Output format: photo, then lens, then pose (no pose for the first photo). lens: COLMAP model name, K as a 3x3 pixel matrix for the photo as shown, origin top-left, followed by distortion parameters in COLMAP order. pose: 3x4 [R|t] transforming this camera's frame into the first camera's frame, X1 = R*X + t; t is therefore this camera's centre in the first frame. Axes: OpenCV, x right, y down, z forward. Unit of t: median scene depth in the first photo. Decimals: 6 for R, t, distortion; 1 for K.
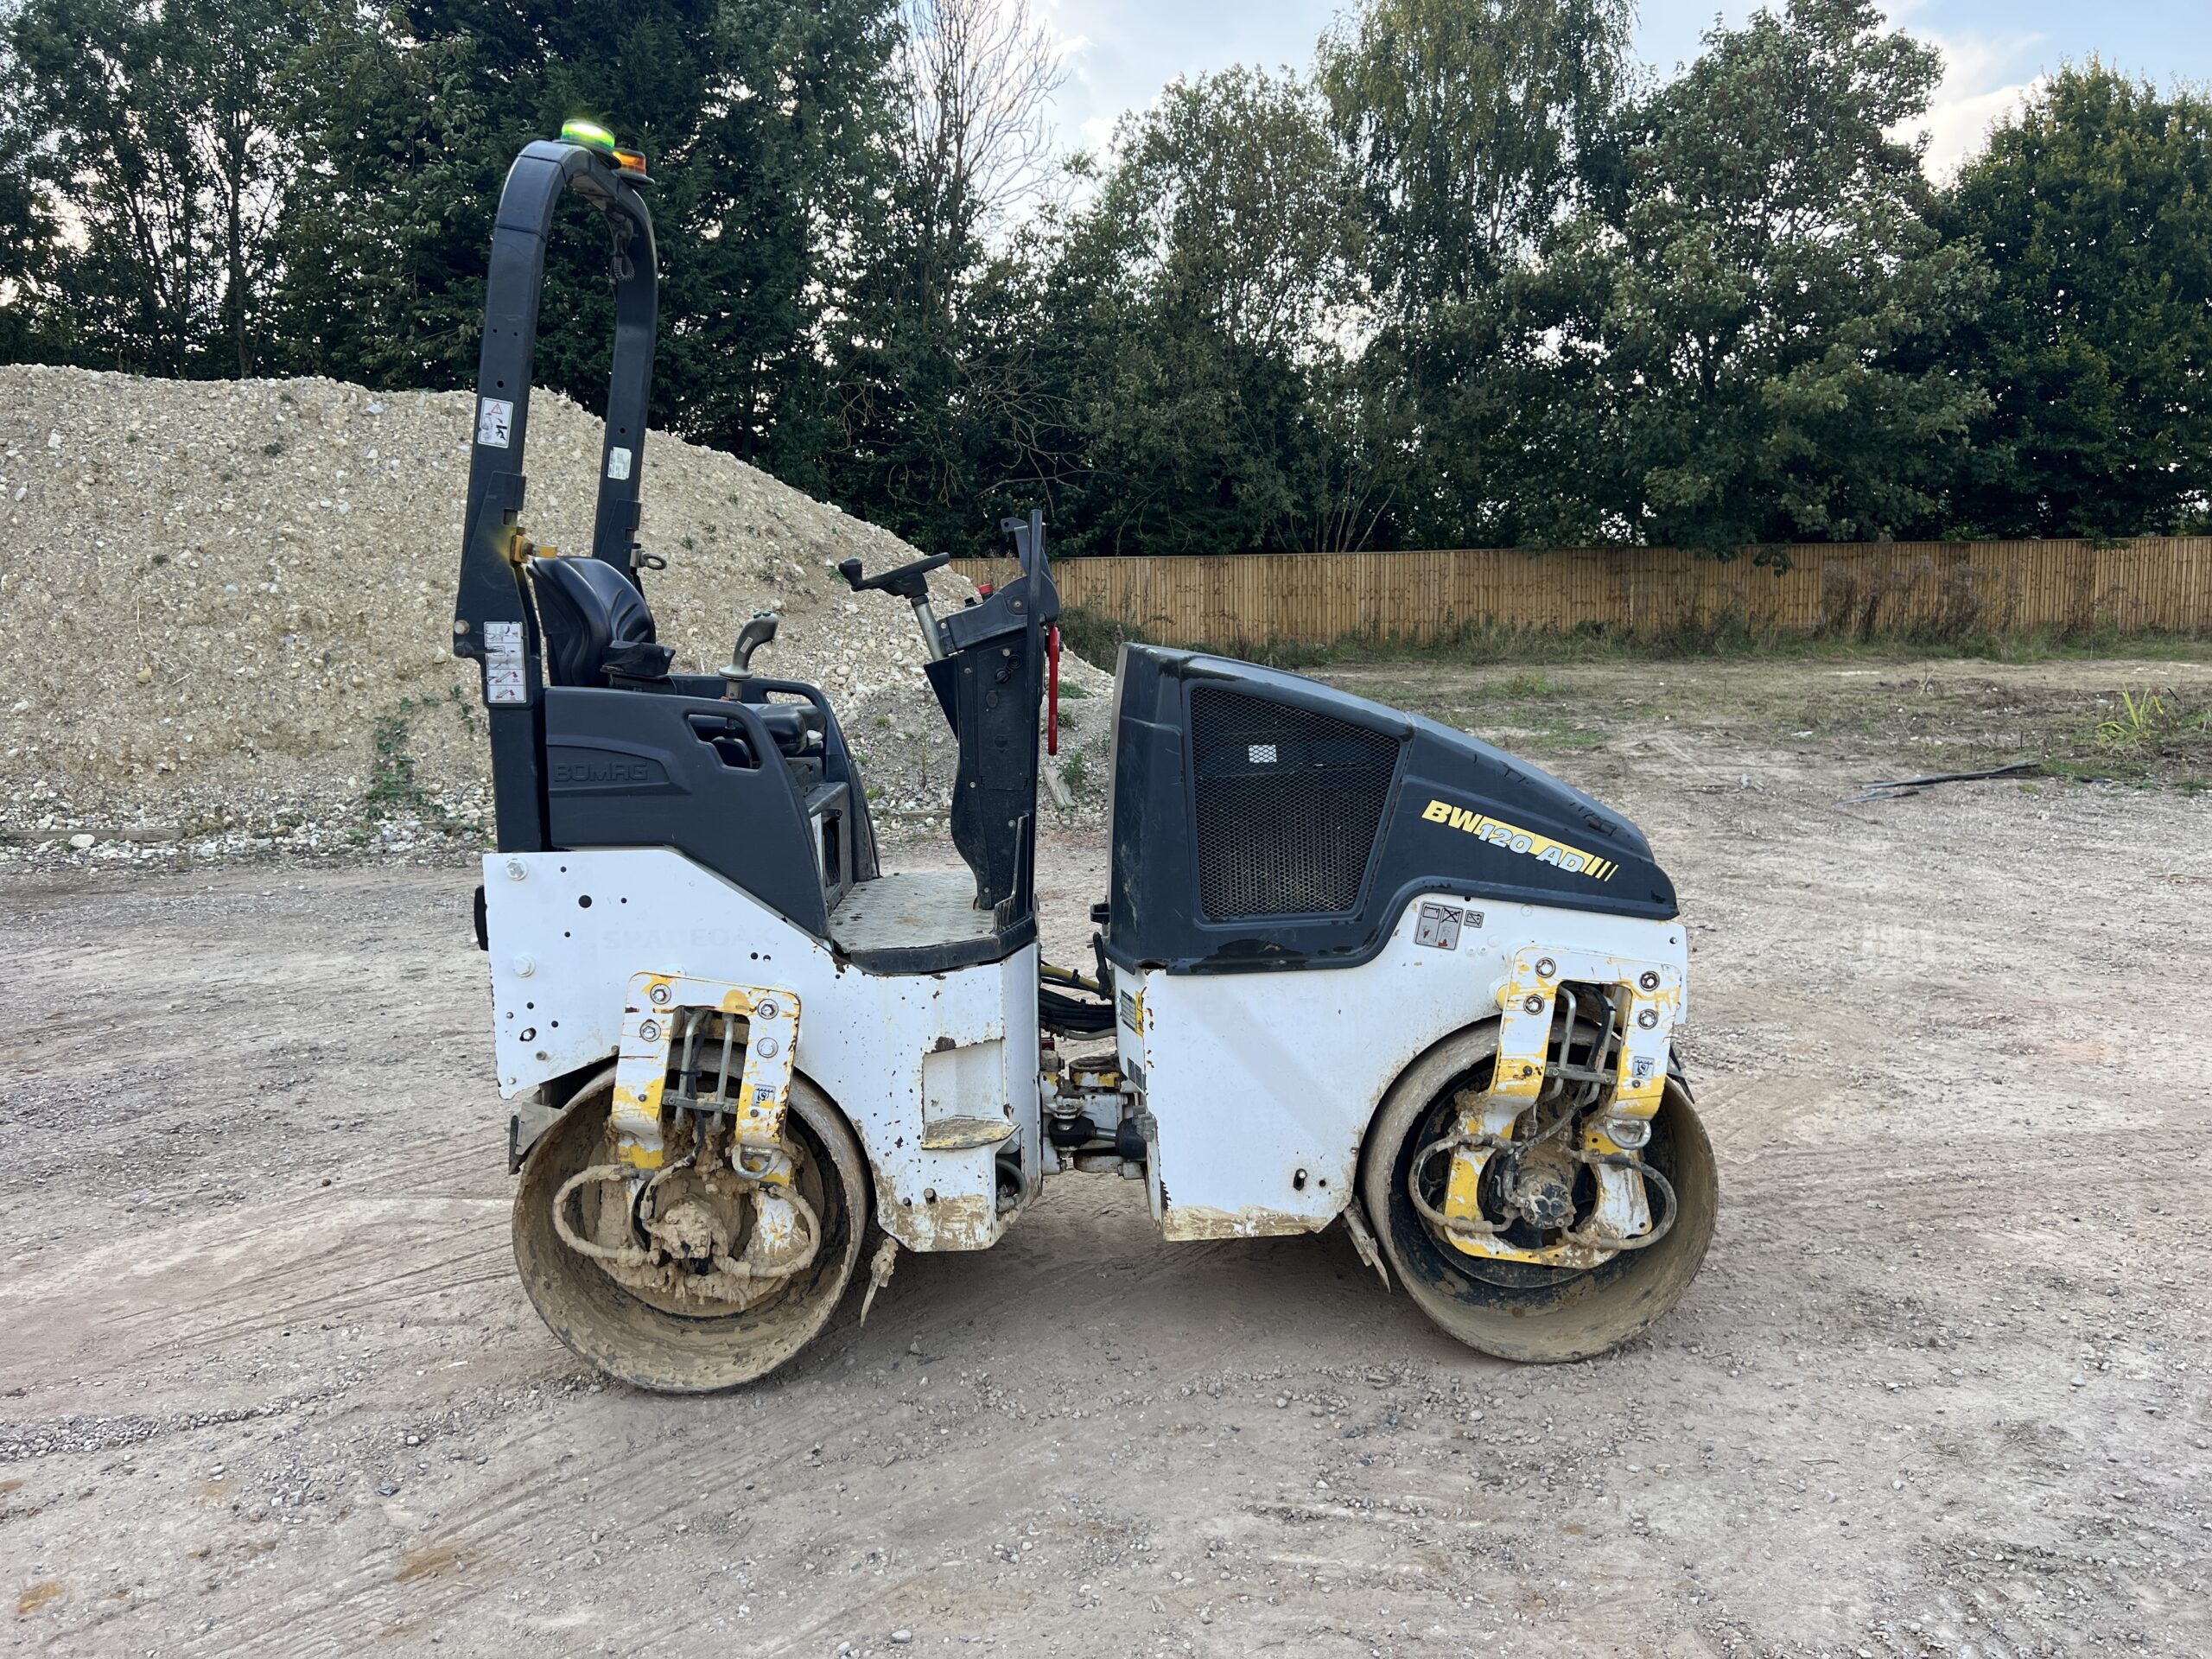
lens RADIAL K [[1638.0, 0, 1091.0], [0, 1638.0, 836.5], [0, 0, 1]] dist [0.028916, -0.002931]
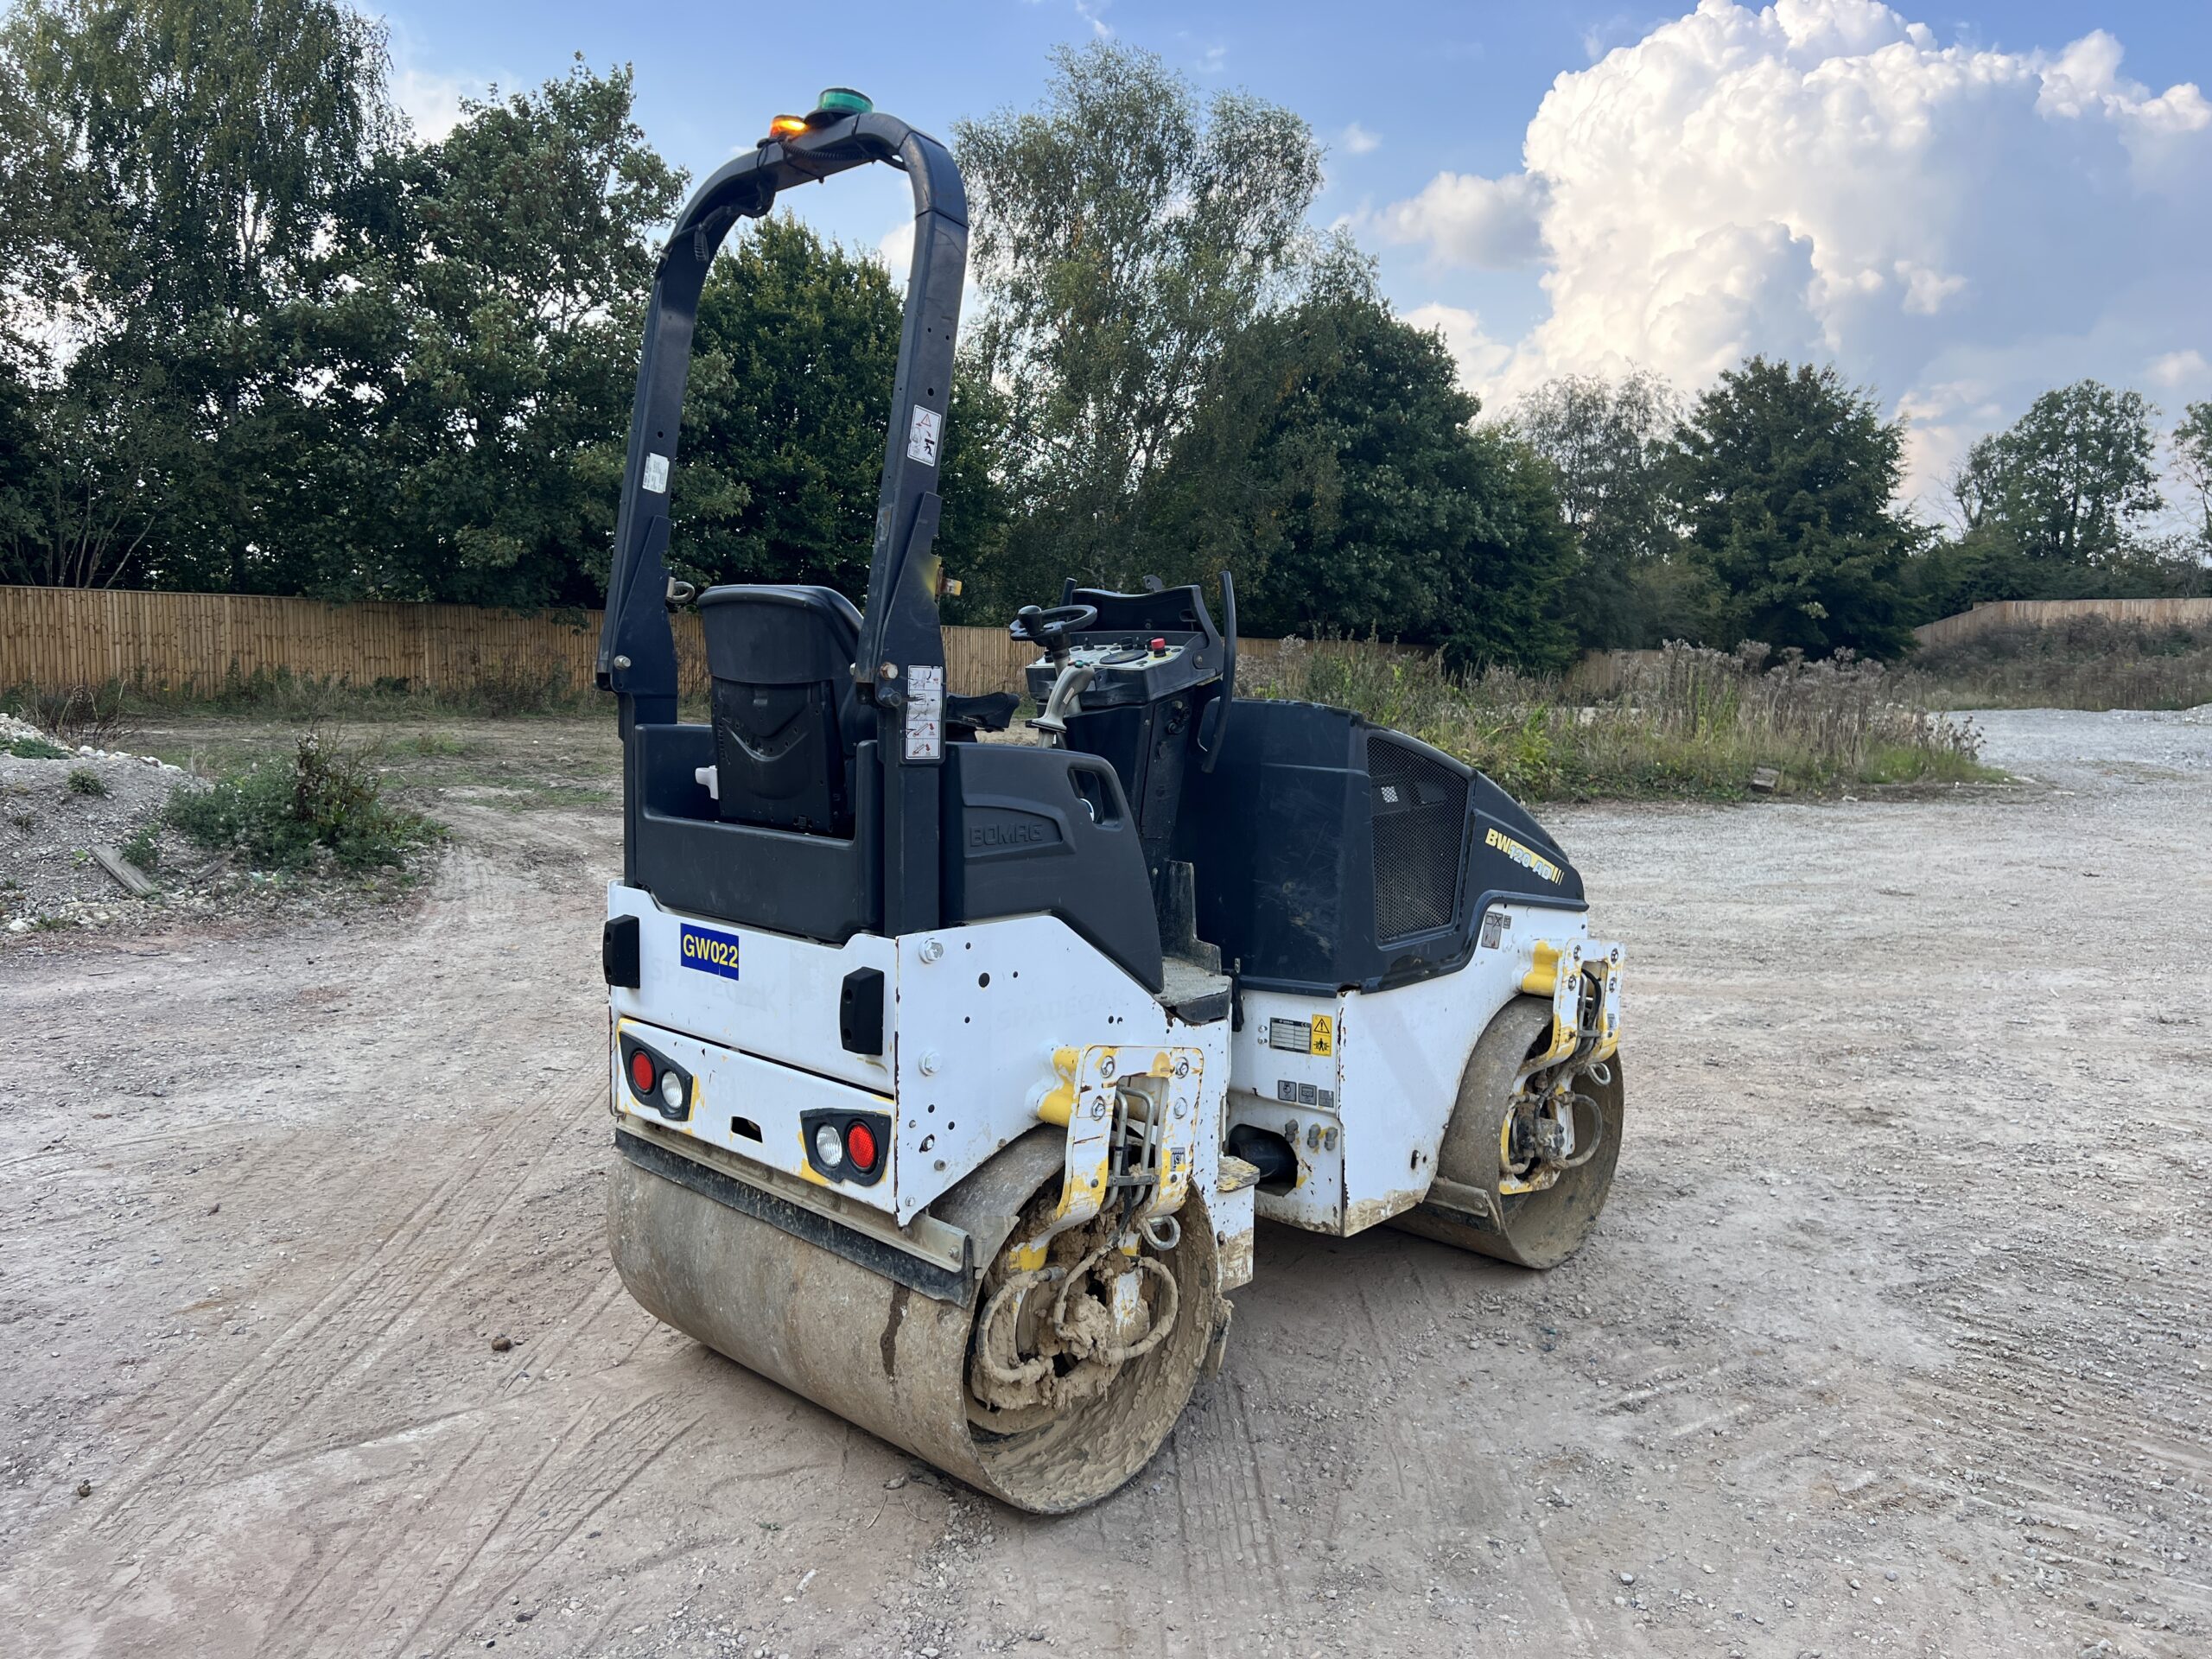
lens RADIAL K [[1693.1, 0, 1032.8], [0, 1693.1, 822.7], [0, 0, 1]] dist [0.009579, -0.000839]
pose [[0.723369, -0.038393, 0.689393, -0.883627], [0.069730, 0.997410, -0.017620, -0.026686], [-0.686931, 0.060817, 0.724173, 0.300755]]
